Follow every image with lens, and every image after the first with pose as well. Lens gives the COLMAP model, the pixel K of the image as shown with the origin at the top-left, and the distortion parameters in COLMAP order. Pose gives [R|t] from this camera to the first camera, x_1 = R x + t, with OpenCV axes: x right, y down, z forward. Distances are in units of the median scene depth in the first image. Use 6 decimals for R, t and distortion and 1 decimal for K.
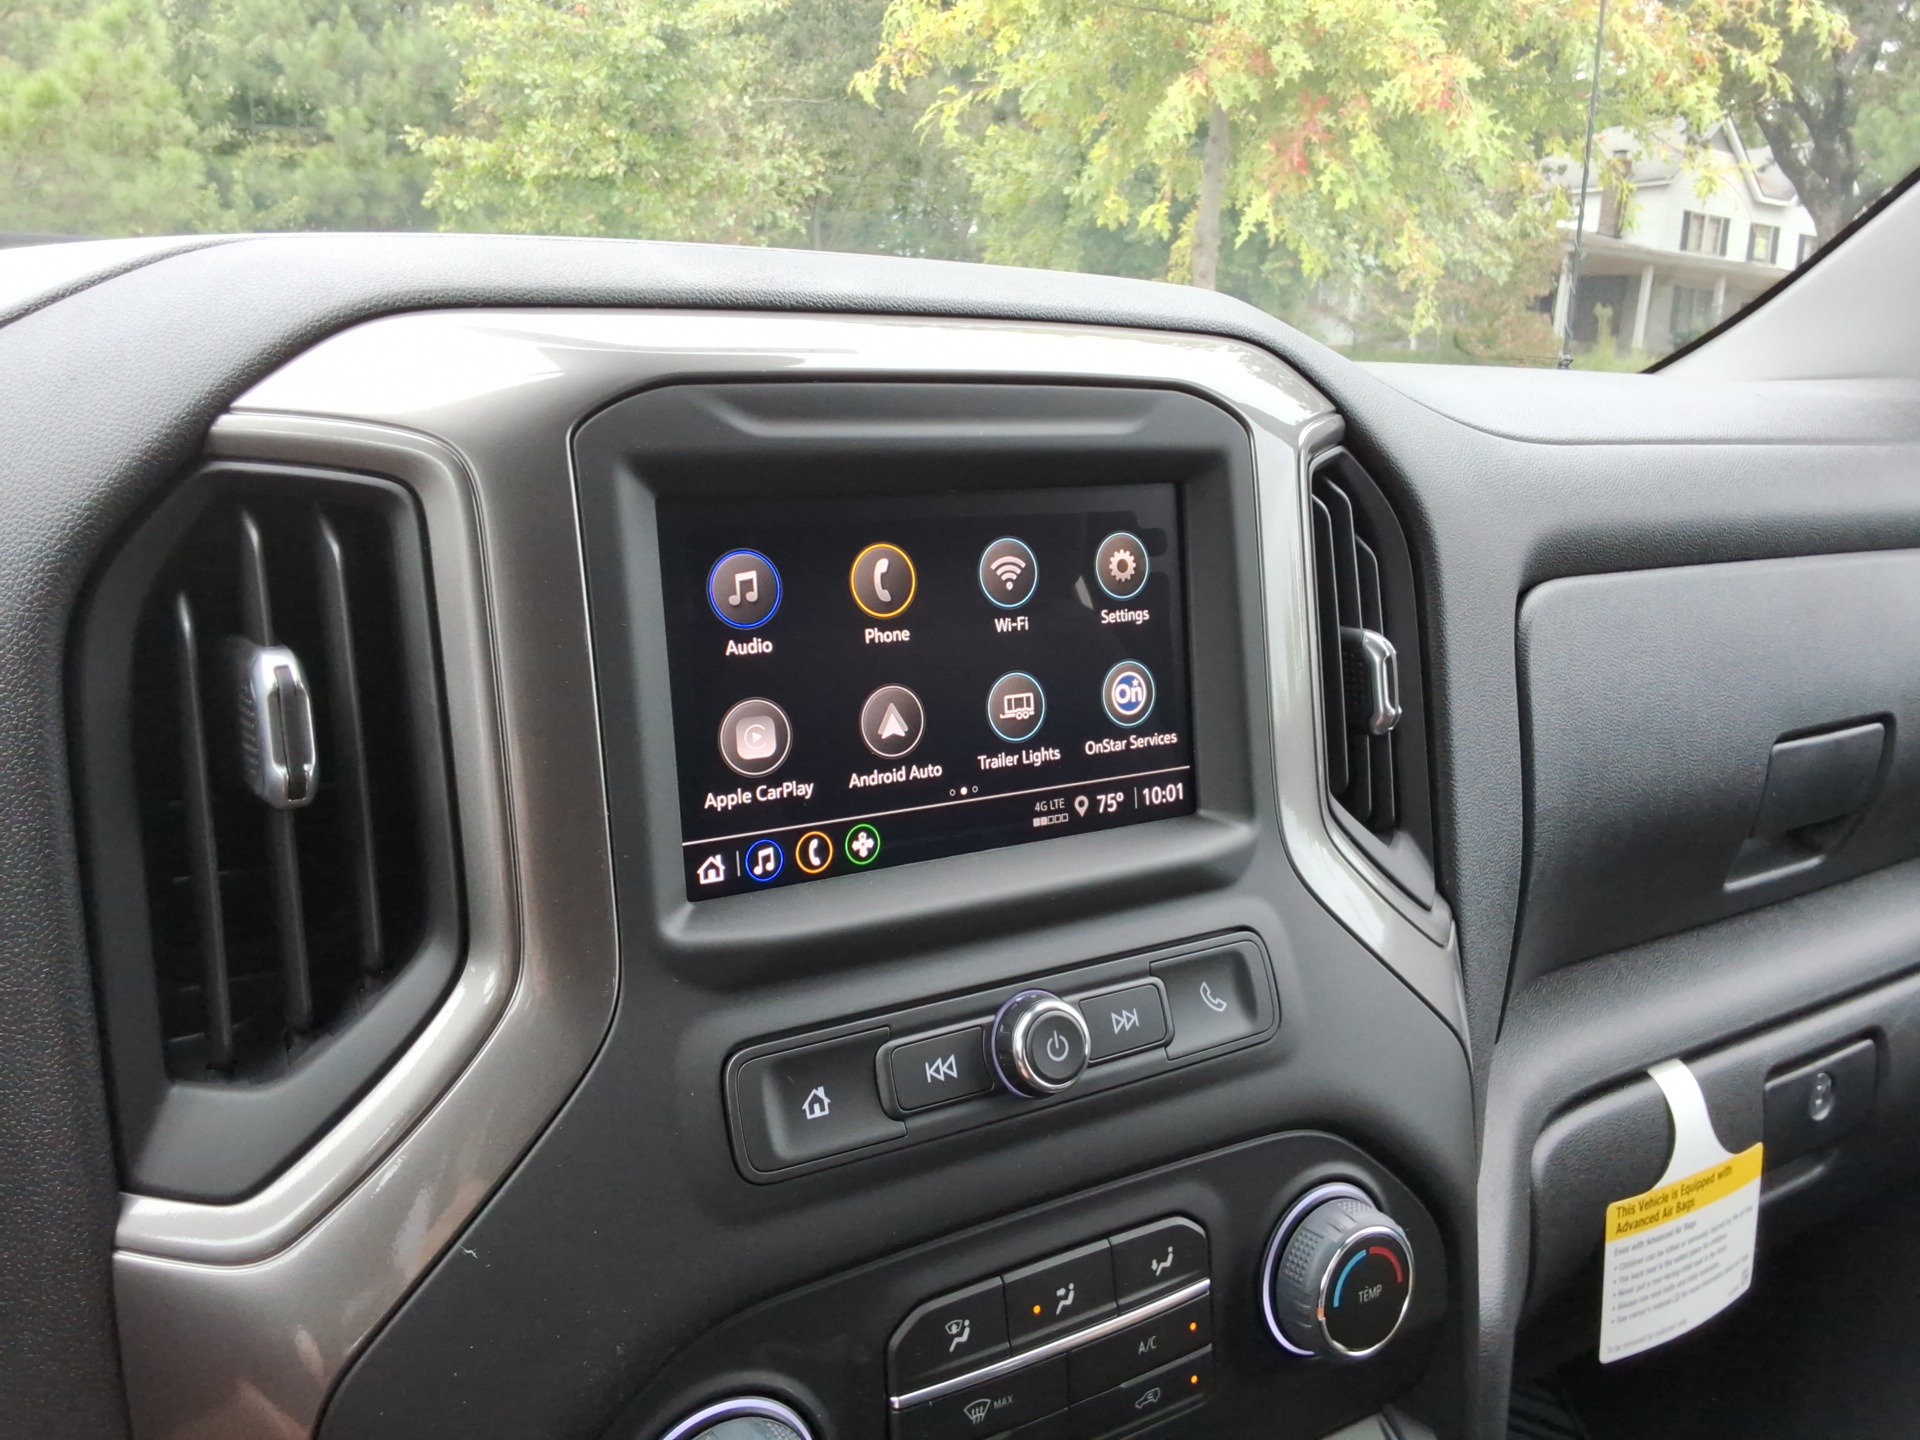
lens RADIAL K [[1544.2, 0, 980.2], [0, 1544.2, 706.0], [0, 0, 1]] dist [0.110104, -0.168276]
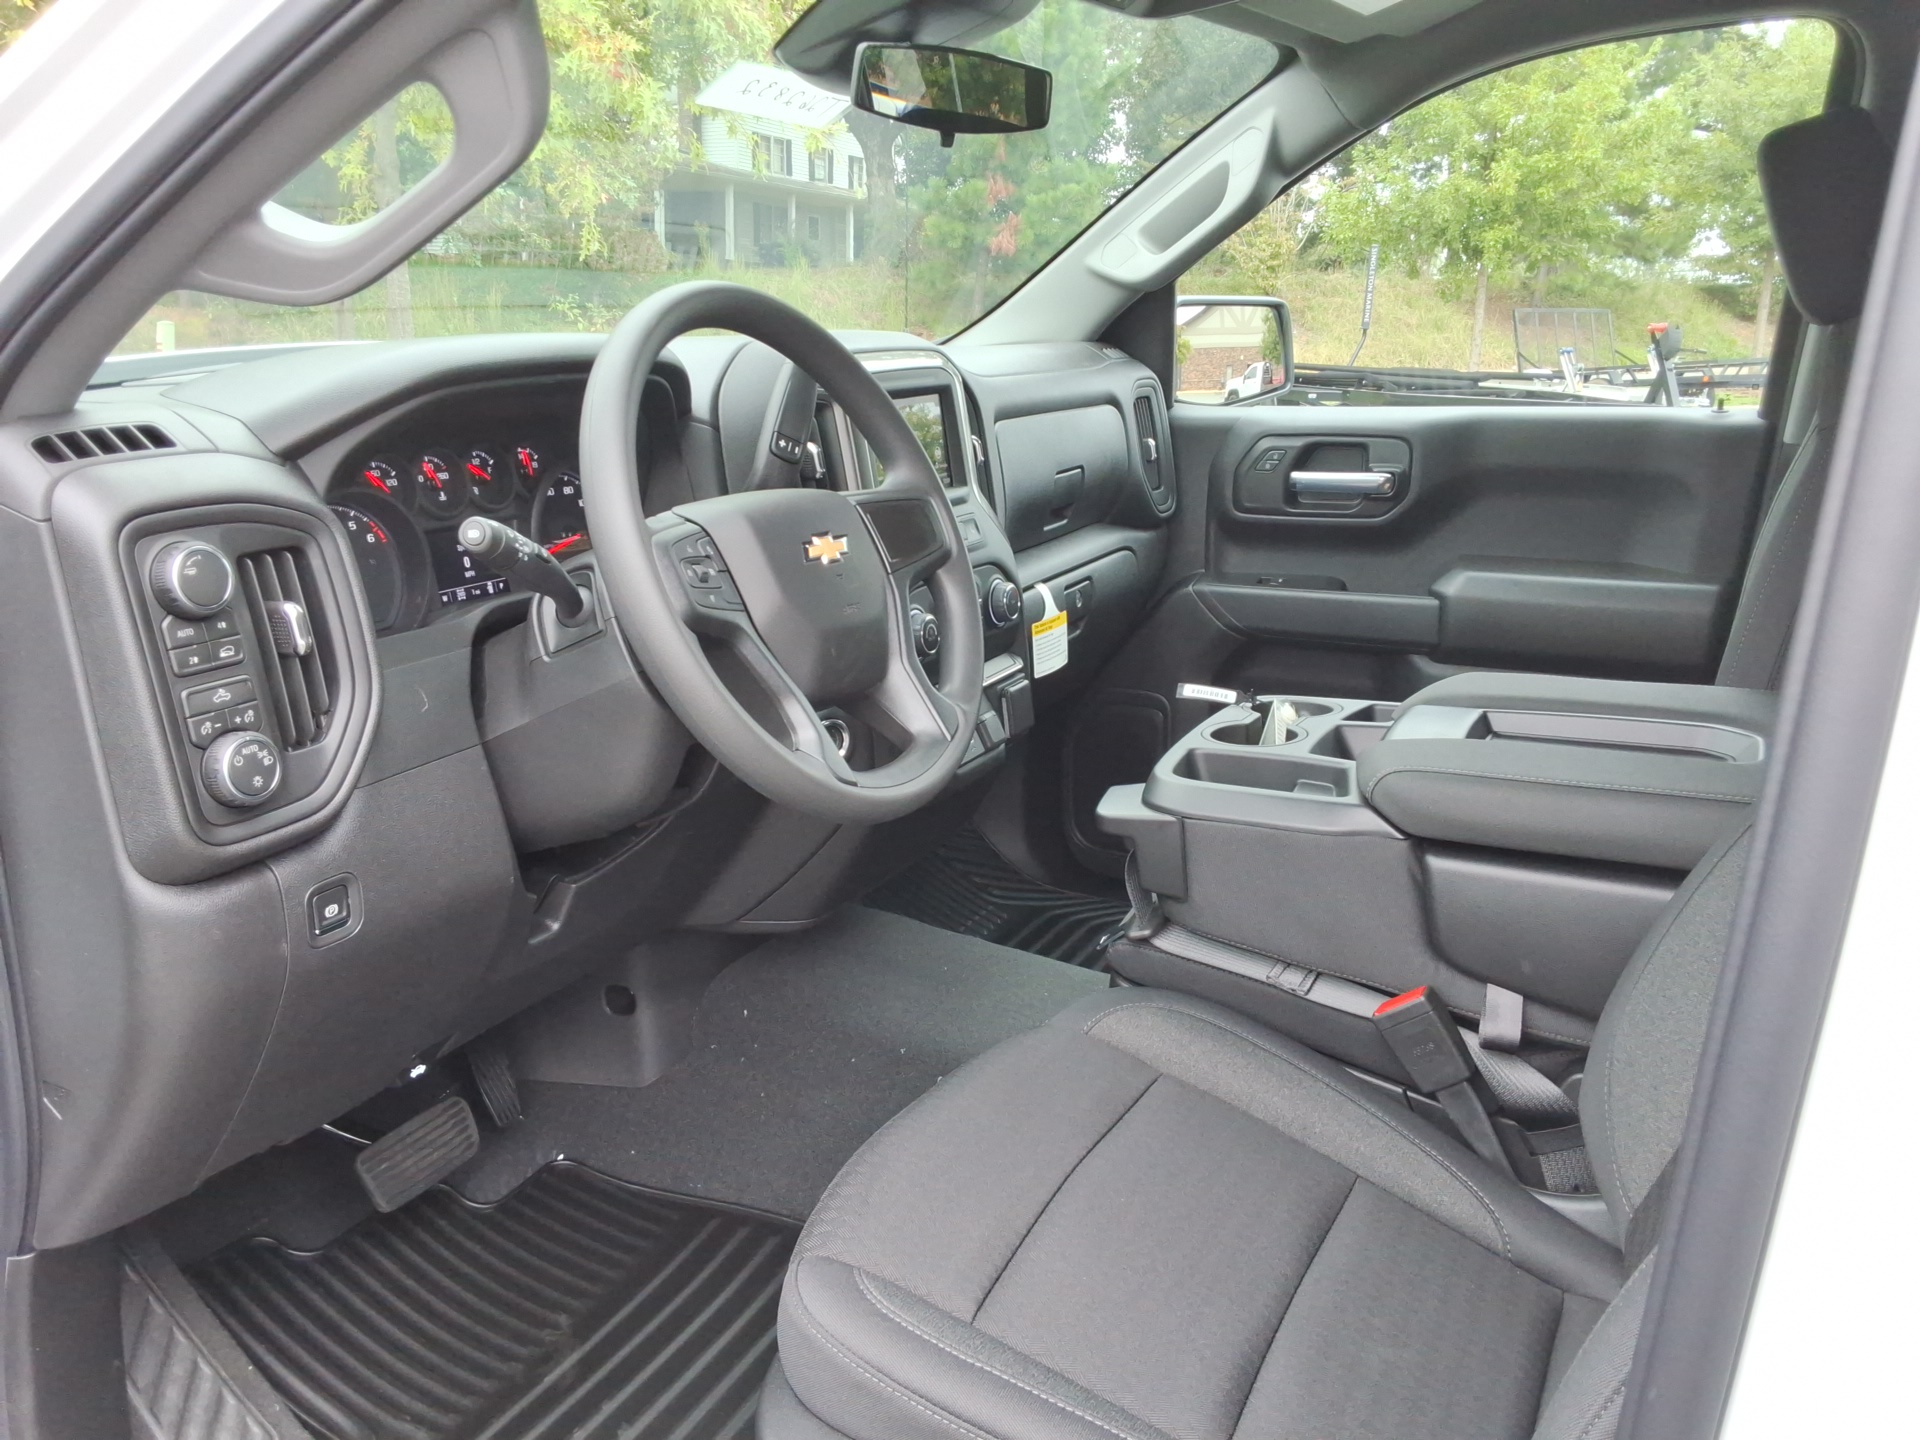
lens RADIAL K [[1544.2, 0, 965.1], [0, 1544.2, 697.5], [0, 0, 1]] dist [0.110104, -0.168276]
pose [[0.858922, -0.152254, 0.488950, -1.030670], [0.128462, 0.988312, 0.082084, 0.163480], [-0.495732, -0.007692, 0.868441, -1.325932]]
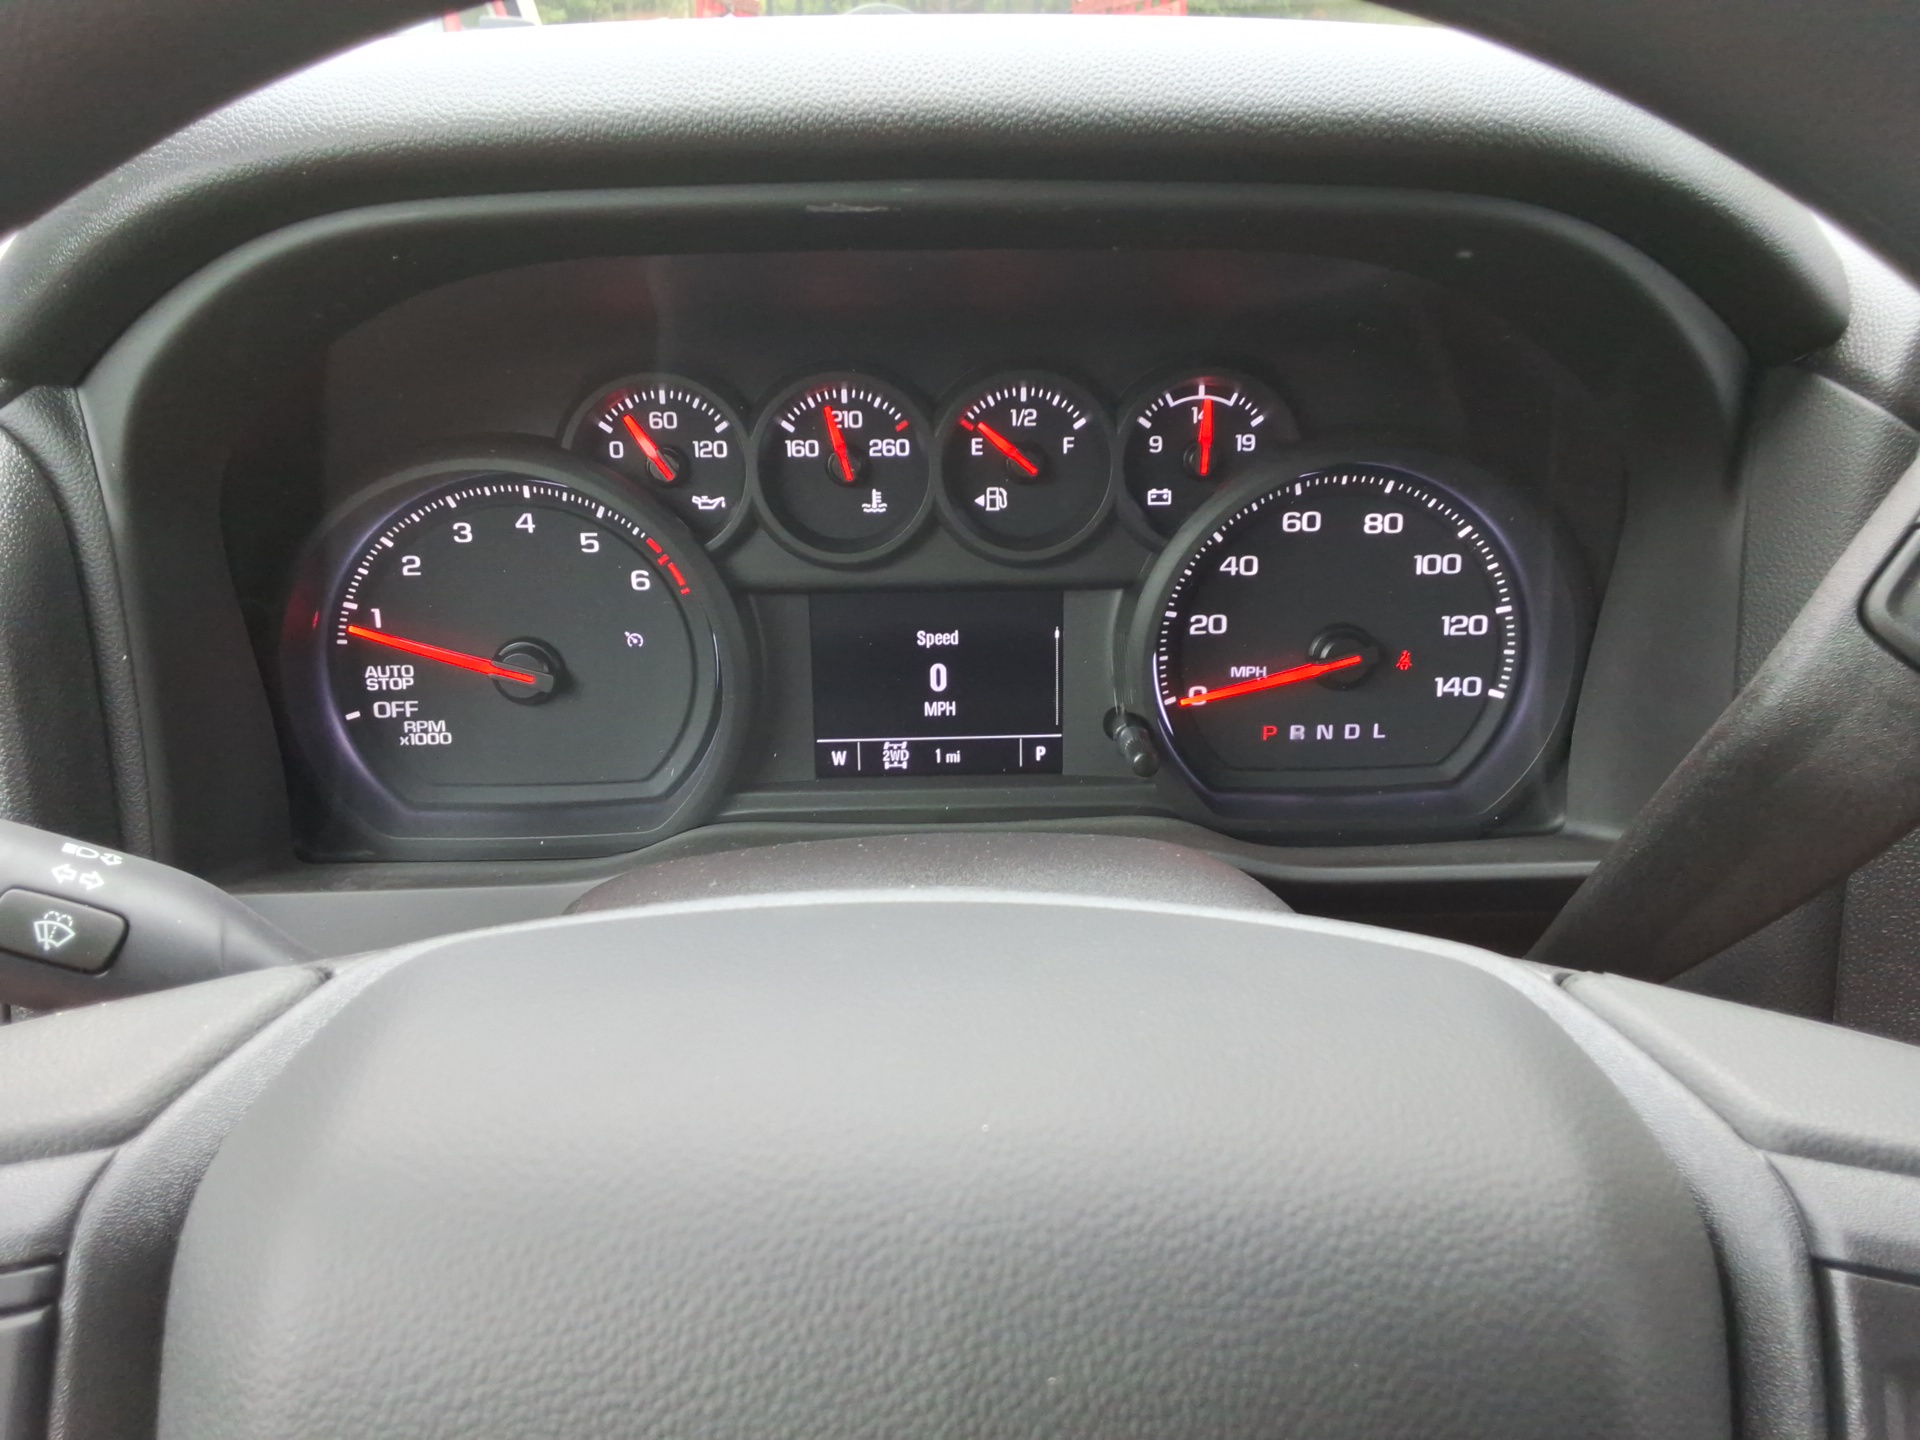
lens RADIAL K [[1544.2, 0, 976.4], [0, 1544.2, 700.3], [0, 0, 1]] dist [0.110104, -0.168276]
pose [[0.862903, 0.168153, -0.476574, -0.338378], [-0.079060, 0.976326, 0.201336, -0.029157], [0.499147, -0.136056, 0.855769, -0.137590]]
